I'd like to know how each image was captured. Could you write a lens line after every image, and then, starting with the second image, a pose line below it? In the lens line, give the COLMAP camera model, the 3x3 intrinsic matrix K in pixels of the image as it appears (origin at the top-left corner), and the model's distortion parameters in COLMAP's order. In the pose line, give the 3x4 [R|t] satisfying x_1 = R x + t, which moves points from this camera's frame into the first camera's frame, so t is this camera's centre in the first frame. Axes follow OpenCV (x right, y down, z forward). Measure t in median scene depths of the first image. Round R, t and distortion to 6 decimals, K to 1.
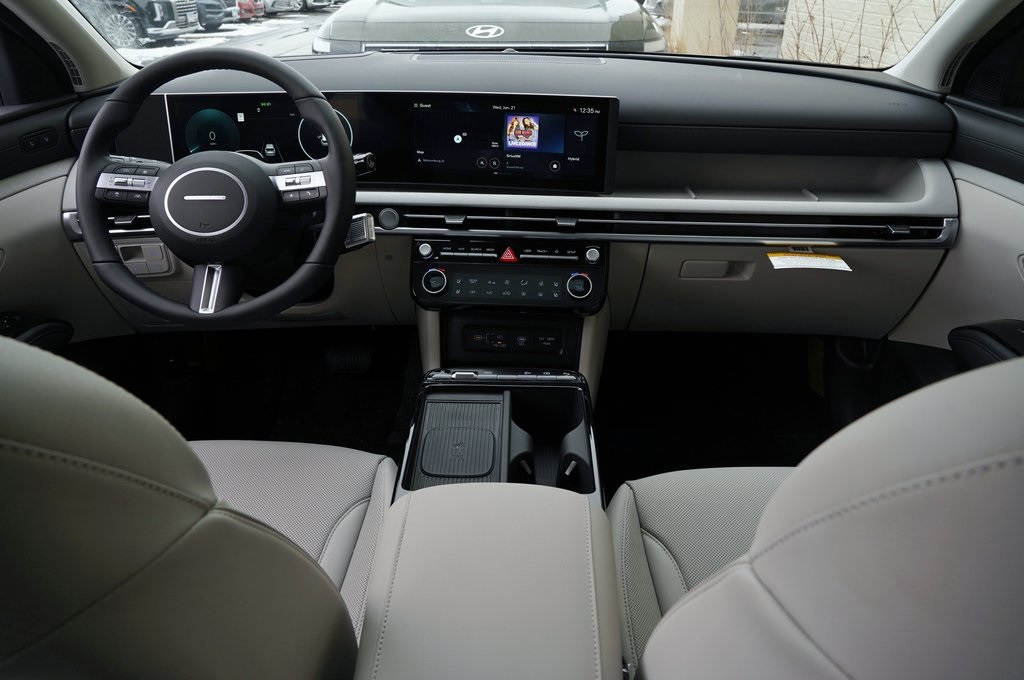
lens RADIAL K [[710.4, 0, 512.4], [0, 710.4, 337.8], [0, 0, 1]] dist [-0.132058, 0.087027]
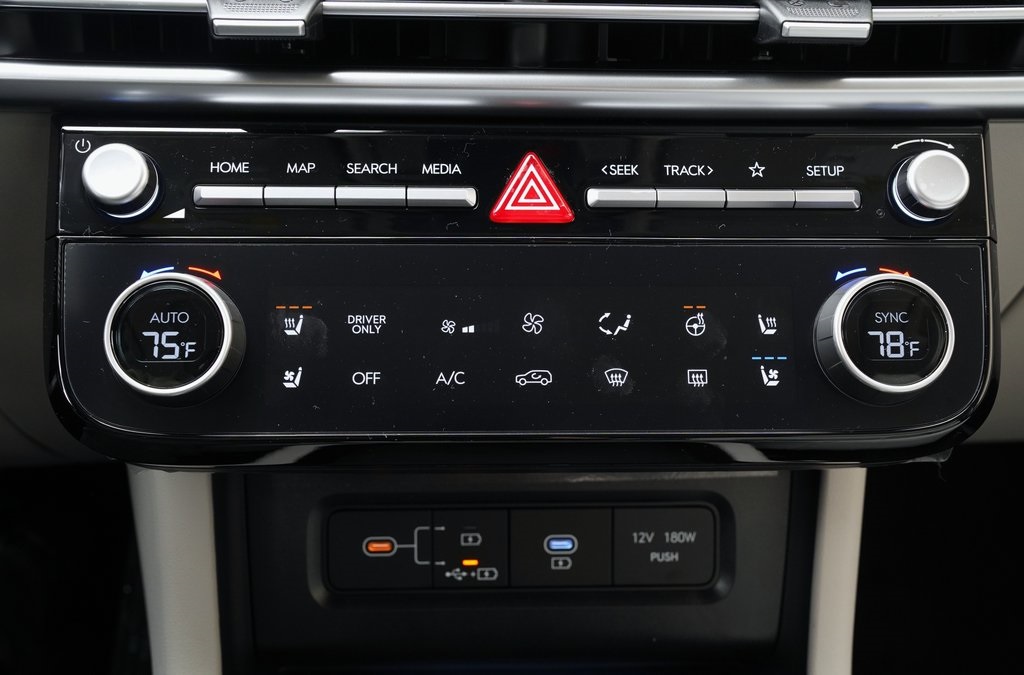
lens RADIAL K [[1157.7, 0, 509.5], [0, 1157.7, 342.8], [0, 0, 1]] dist [0.021720, 0.000000]
pose [[0.991101, -0.039541, 0.127100, -0.057389], [0.041008, 0.999119, -0.008947, -0.070187], [-0.126634, 0.014080, 0.991850, 0.668933]]
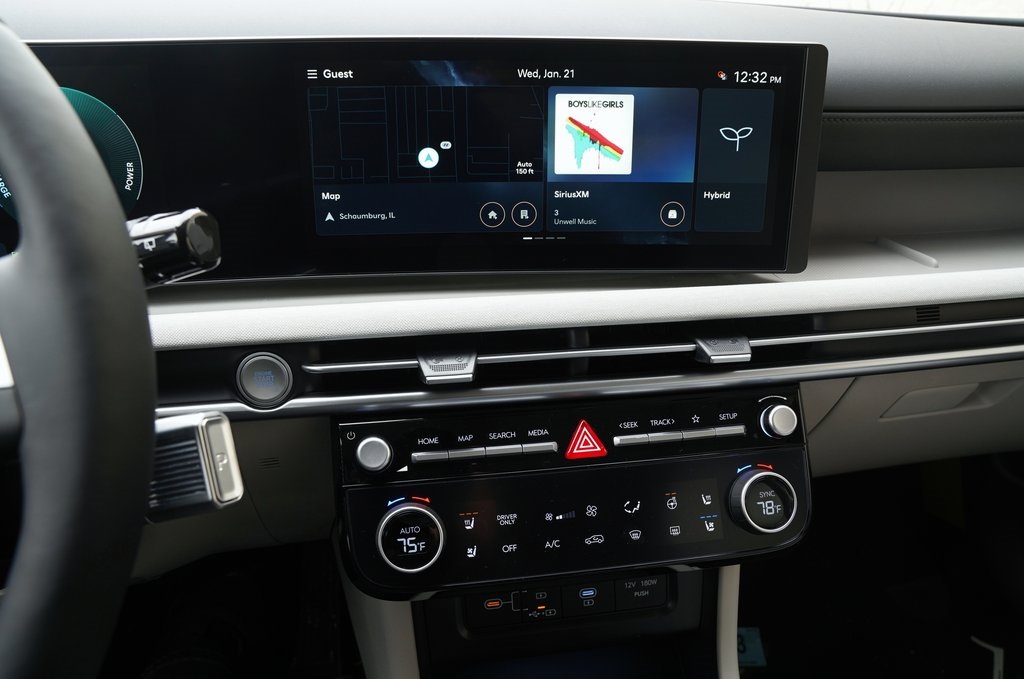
lens RADIAL K [[710.4, 0, 512.2], [0, 710.4, 340.7], [0, 0, 1]] dist [-0.132058, 0.087027]
pose [[0.971924, -0.095343, 0.215114, -0.127537], [0.102262, 0.994531, -0.021245, -0.170522], [-0.211912, 0.042647, 0.976358, 0.619937]]
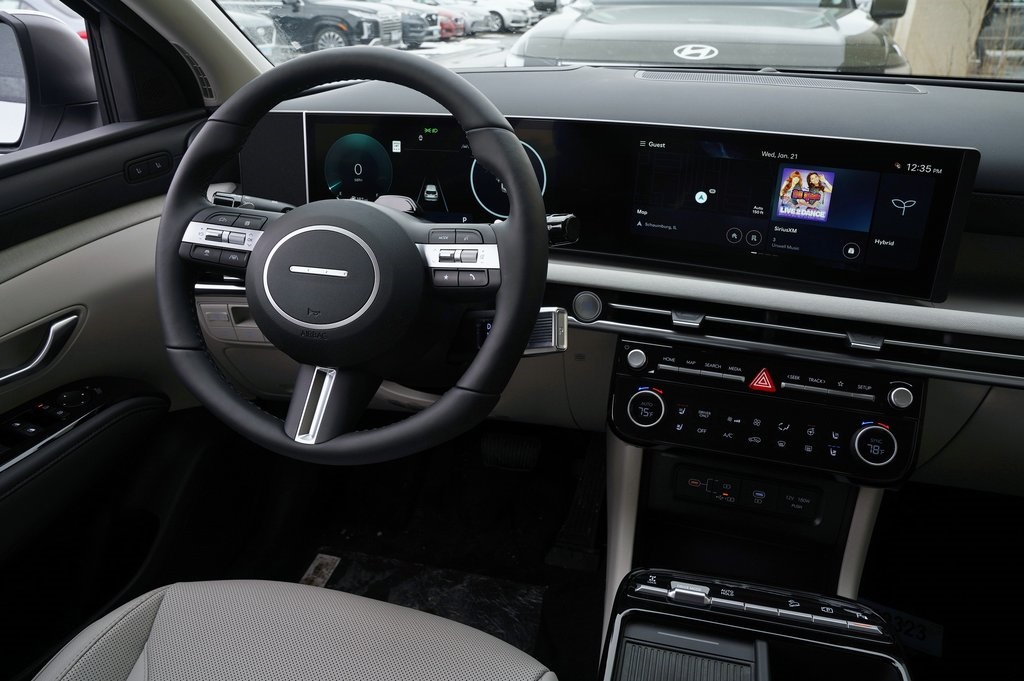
lens RADIAL K [[710.4, 0, 505.3], [0, 710.4, 339.8], [0, 0, 1]] dist [-0.132058, 0.087027]
pose [[0.965816, 0.101627, -0.238478, -0.085943], [-0.107942, 0.994065, -0.013539, -0.120660], [0.235687, 0.038818, 0.971054, 0.319923]]
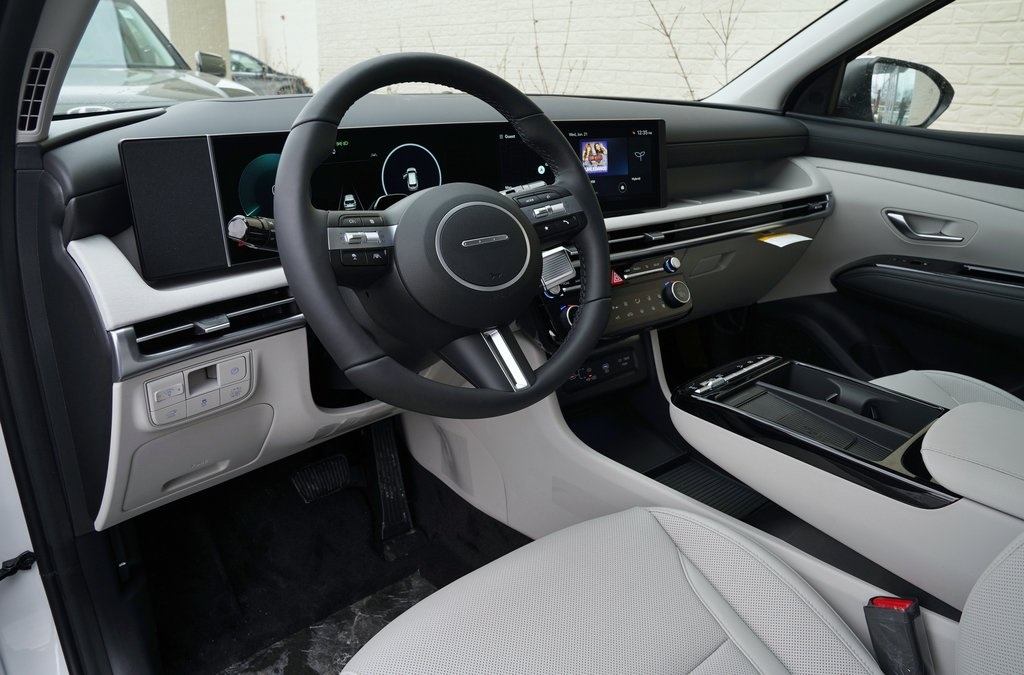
lens RADIAL K [[710.4, 0, 513.7], [0, 710.4, 333.8], [0, 0, 1]] dist [-0.132058, 0.087027]
pose [[0.745580, -0.221729, 0.628447, -0.757600], [0.297638, 0.954539, -0.016332, -0.069077], [-0.596256, 0.199227, 0.777681, 0.333477]]
